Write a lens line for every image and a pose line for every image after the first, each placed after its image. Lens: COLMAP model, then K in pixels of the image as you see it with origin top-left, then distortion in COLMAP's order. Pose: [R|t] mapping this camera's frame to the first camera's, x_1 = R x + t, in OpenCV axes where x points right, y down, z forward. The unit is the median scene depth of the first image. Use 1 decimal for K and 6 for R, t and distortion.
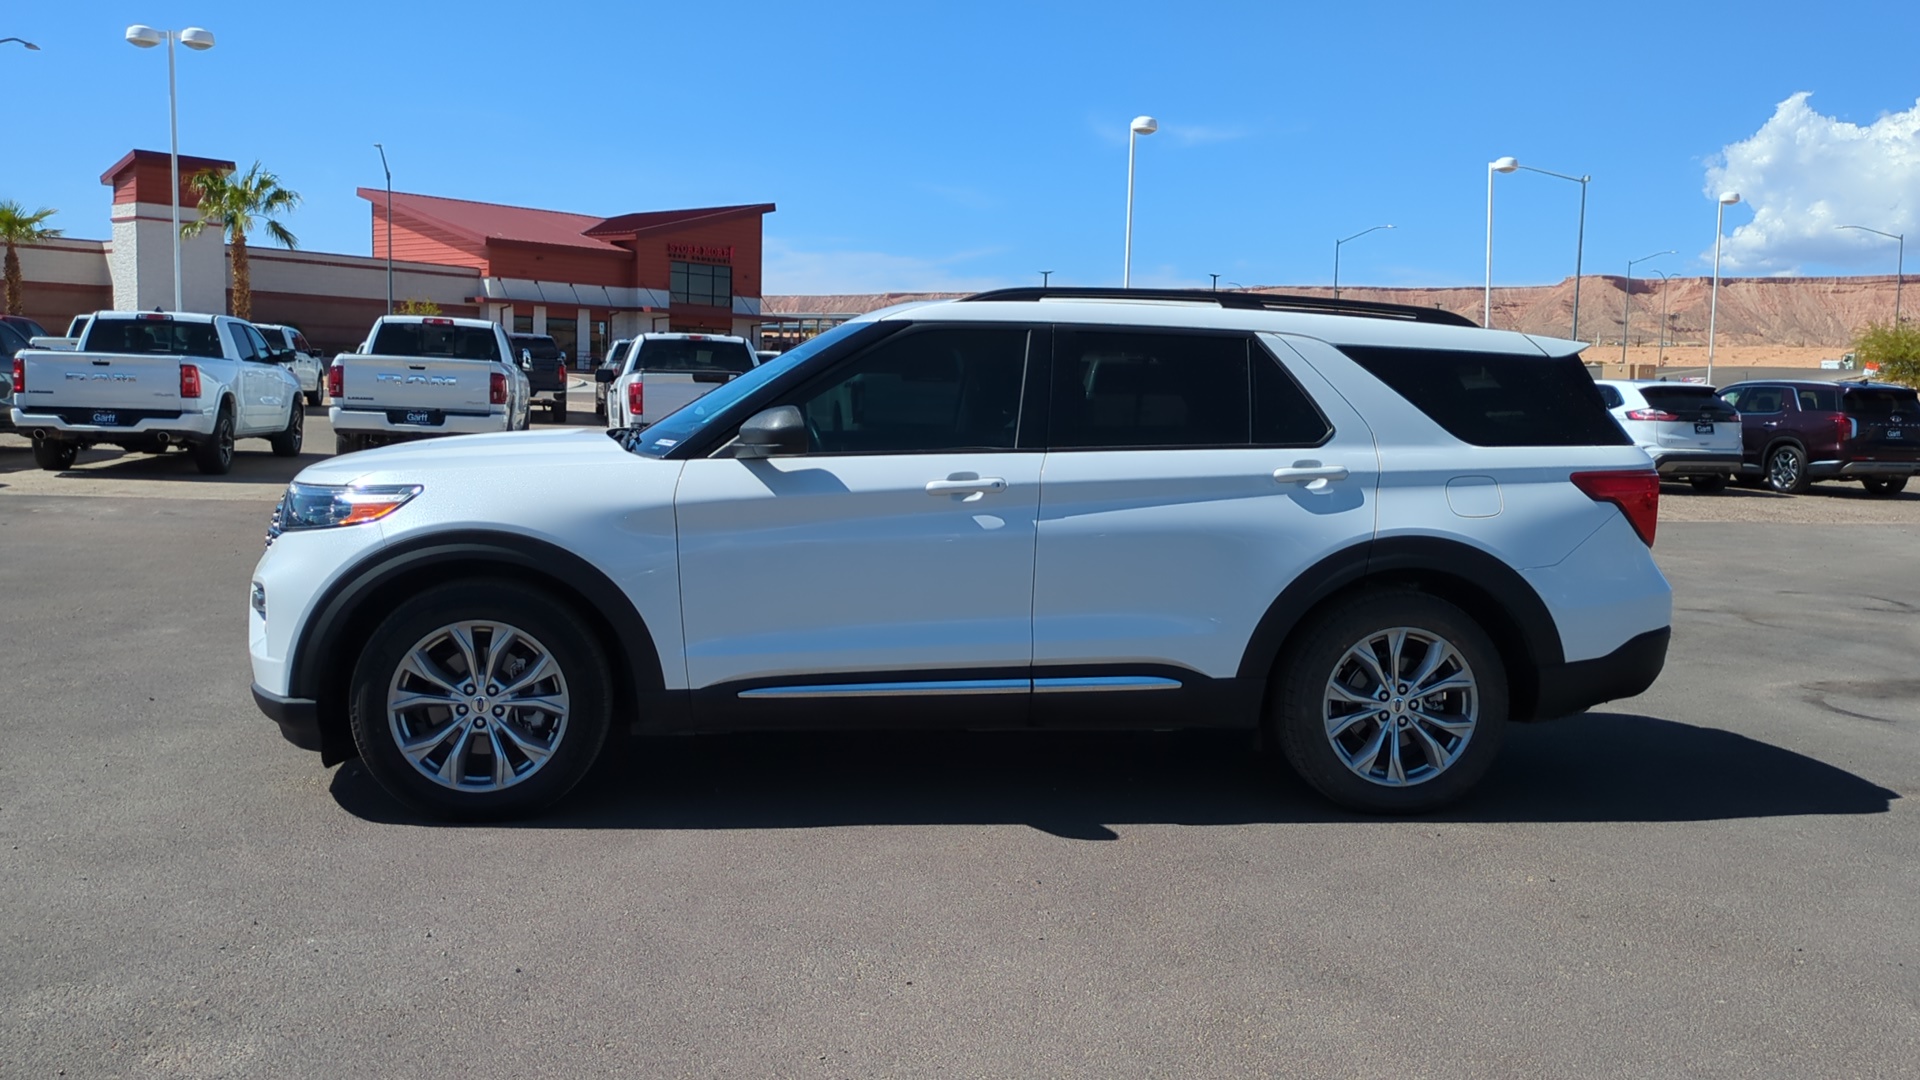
lens RADIAL K [[1639.7, 0, 999.8], [0, 1639.7, 533.9], [0, 0, 1]] dist [0.055927, -0.070221]
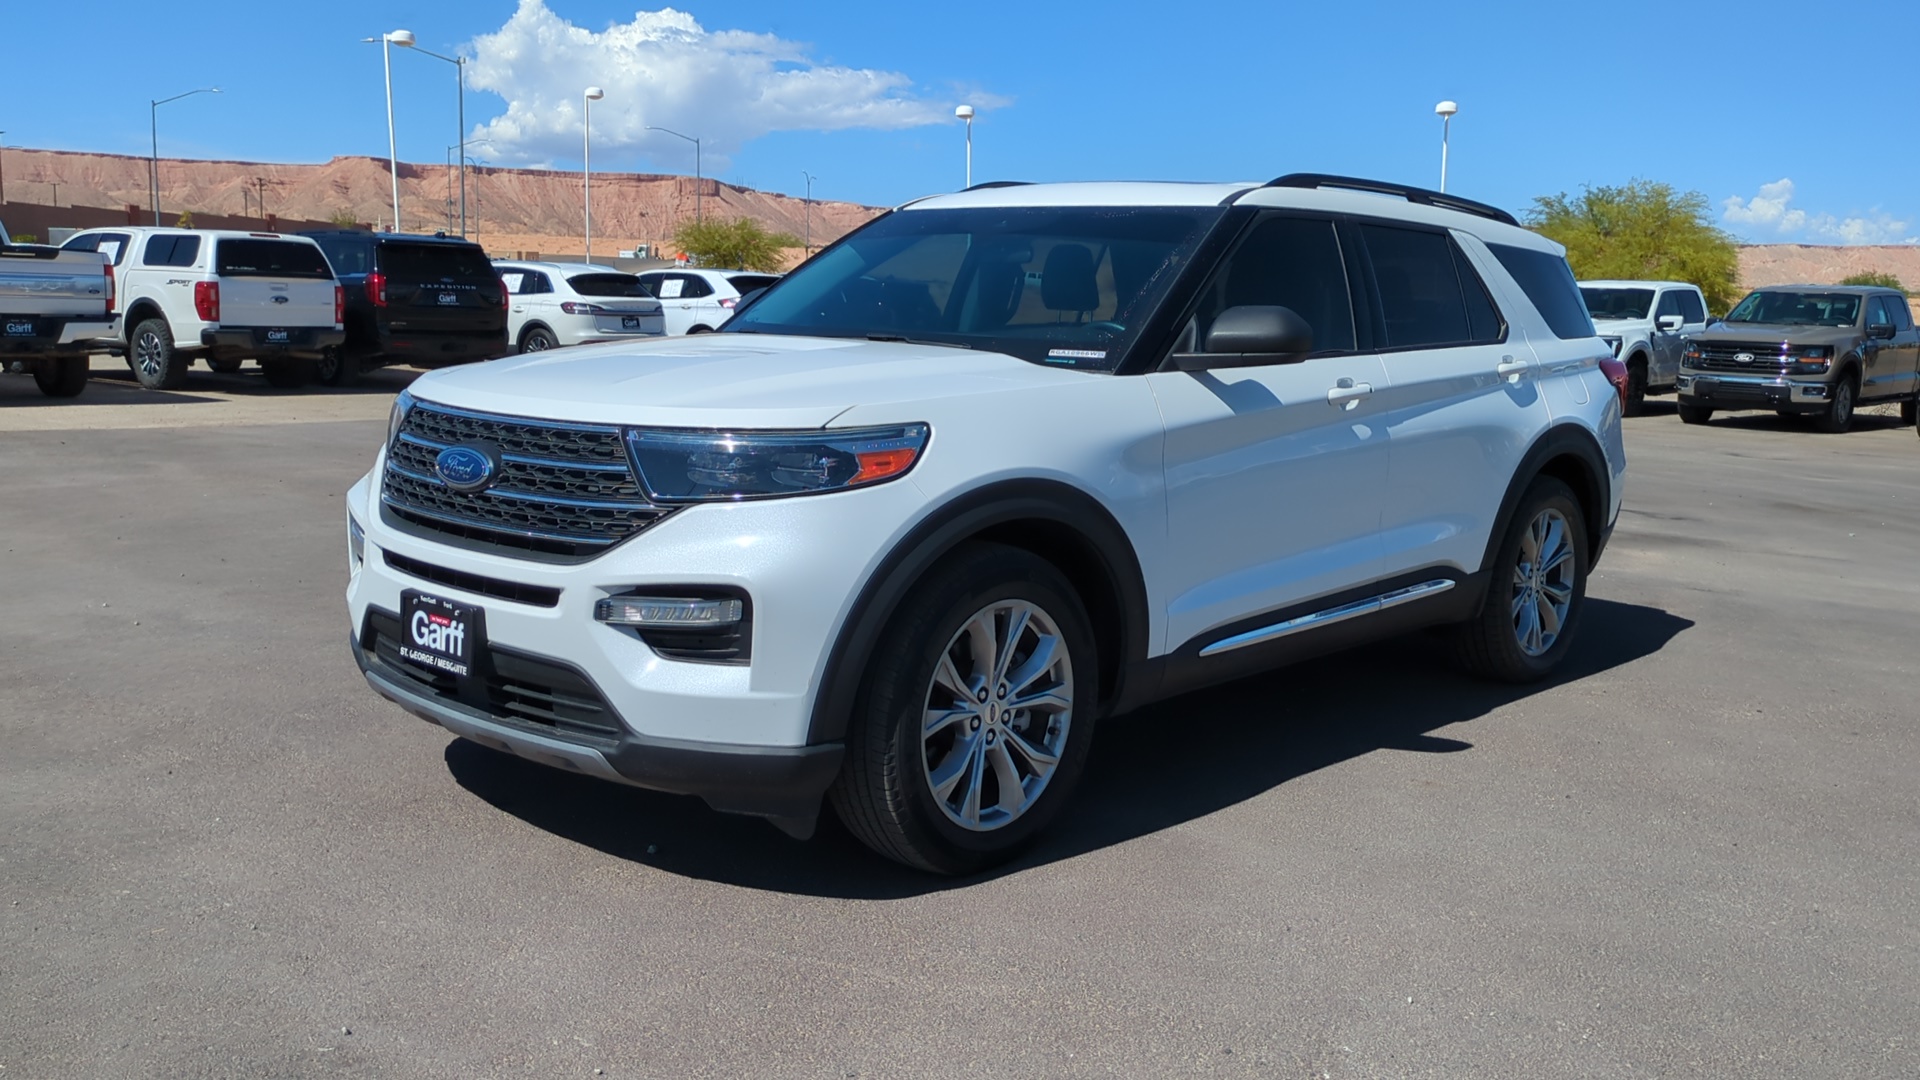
lens RADIAL K [[1639.7, 0, 978.5], [0, 1639.7, 545.7], [0, 0, 1]] dist [0.055927, -0.070221]
pose [[0.775600, -0.096923, 0.623739, -0.775713], [0.049674, 0.994449, 0.092759, -0.041335], [-0.629267, -0.040960, 0.776109, 0.426798]]
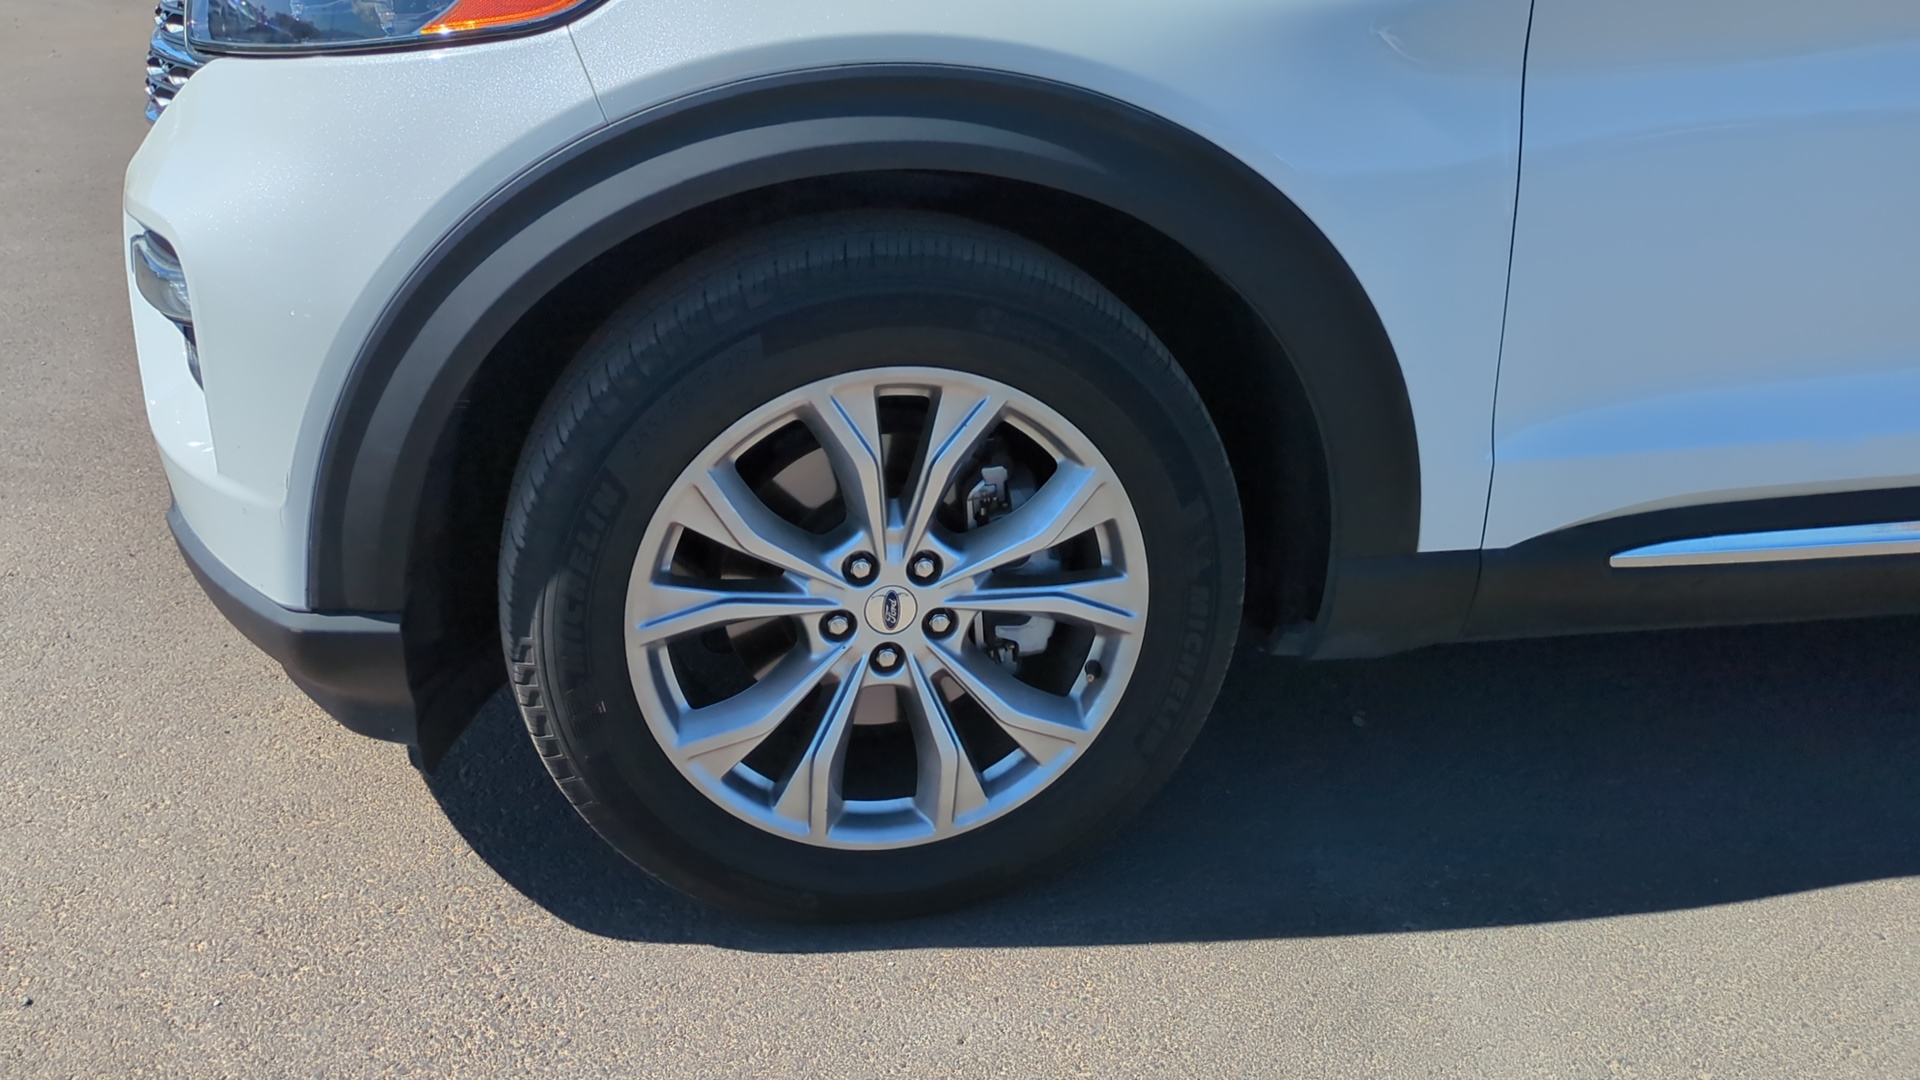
lens RADIAL K [[1639.7, 0, 963.5], [0, 1639.7, 541.8], [0, 0, 1]] dist [0.055927, -0.070221]
pose [[0.998910, -0.008671, 0.045876, -0.314641], [-0.005258, 0.955458, 0.295081, -0.006919], [-0.046391, -0.295000, 0.954370, 0.686592]]
